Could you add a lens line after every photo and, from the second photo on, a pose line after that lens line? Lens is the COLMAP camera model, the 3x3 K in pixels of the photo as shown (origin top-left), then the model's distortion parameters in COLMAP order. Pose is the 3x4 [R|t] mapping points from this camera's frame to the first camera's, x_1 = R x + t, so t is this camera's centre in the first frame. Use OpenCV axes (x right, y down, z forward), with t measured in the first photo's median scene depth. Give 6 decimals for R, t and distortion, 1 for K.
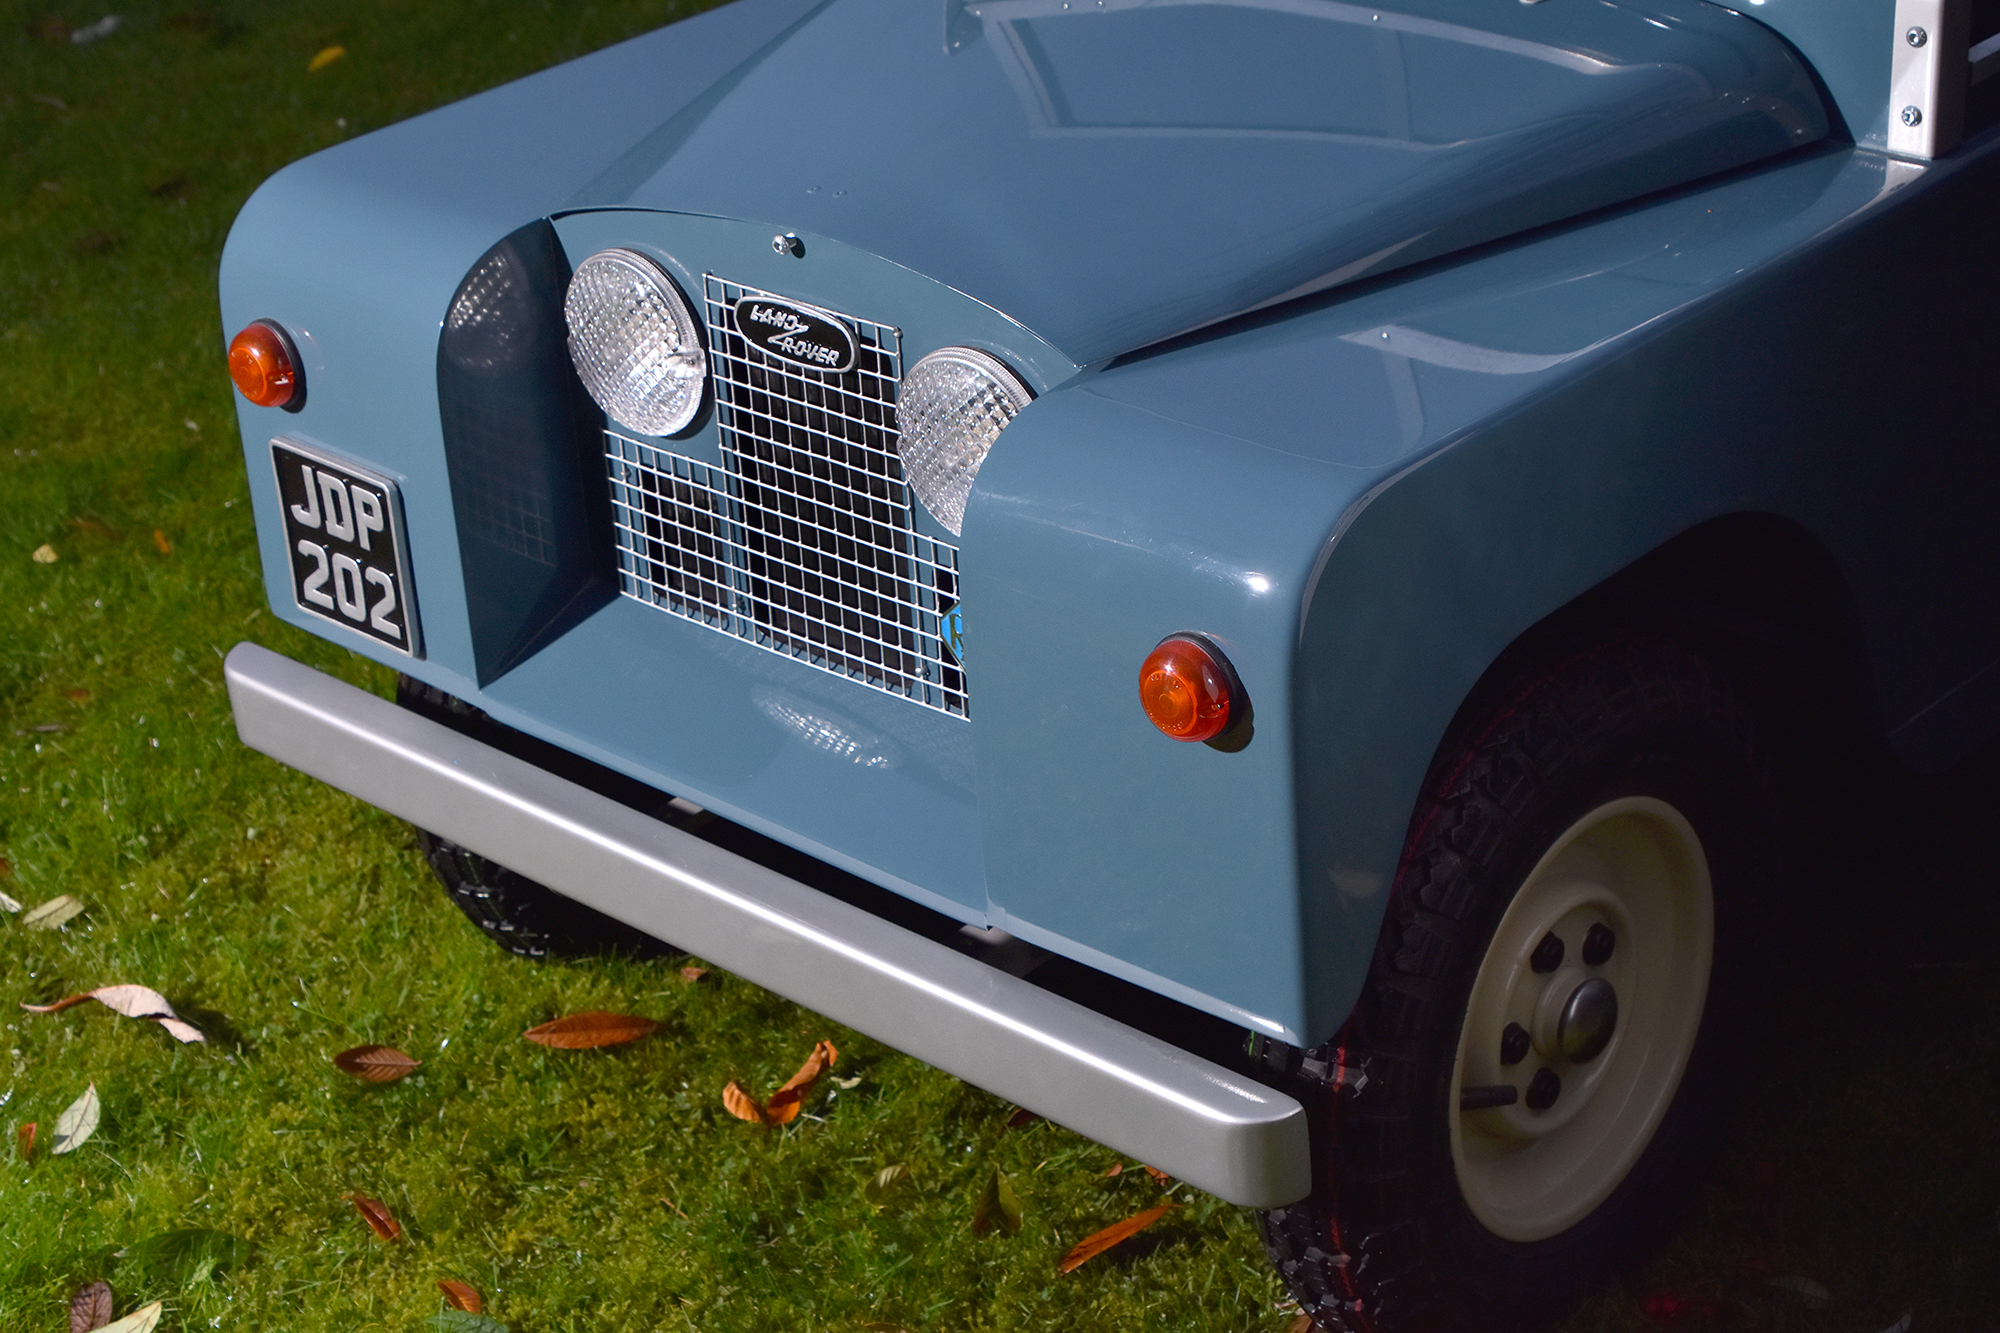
lens RADIAL K [[3408.9, 0, 1011.9], [0, 3408.9, 655.9], [0, 0, 1]] dist [-0.038723, 0.000000]
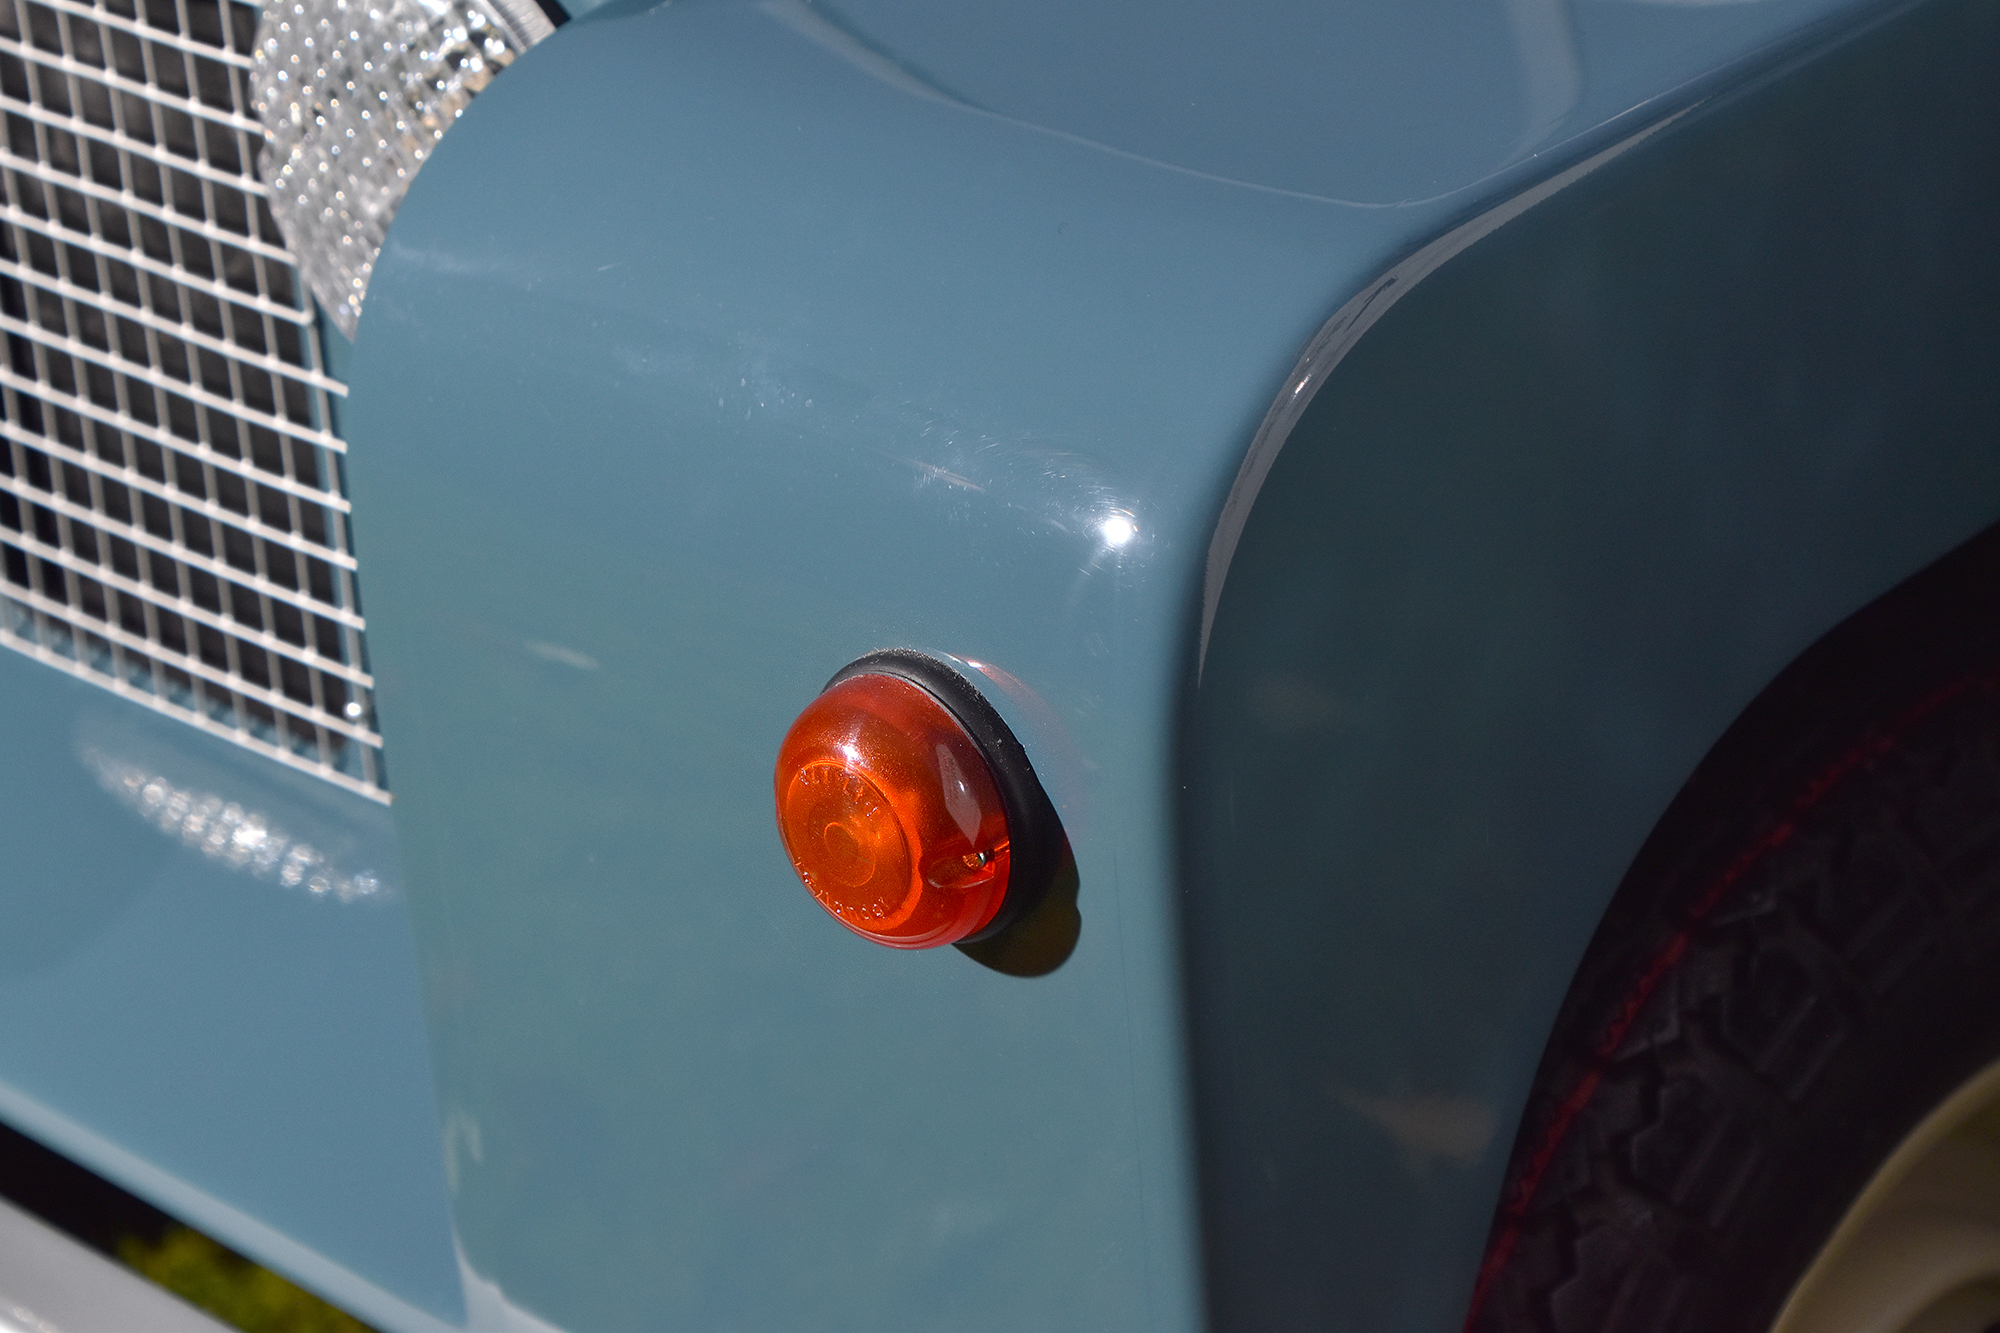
lens RADIAL K [[5257.2, 0, 993.6], [0, 5257.2, 670.4], [0, 0, 1]] dist [0.151156, 0.000000]
pose [[0.999997, -0.001633, -0.001965, 0.056540], [0.001674, 0.999777, 0.021045, -0.015389], [0.001930, -0.021048, 0.999777, 0.390328]]
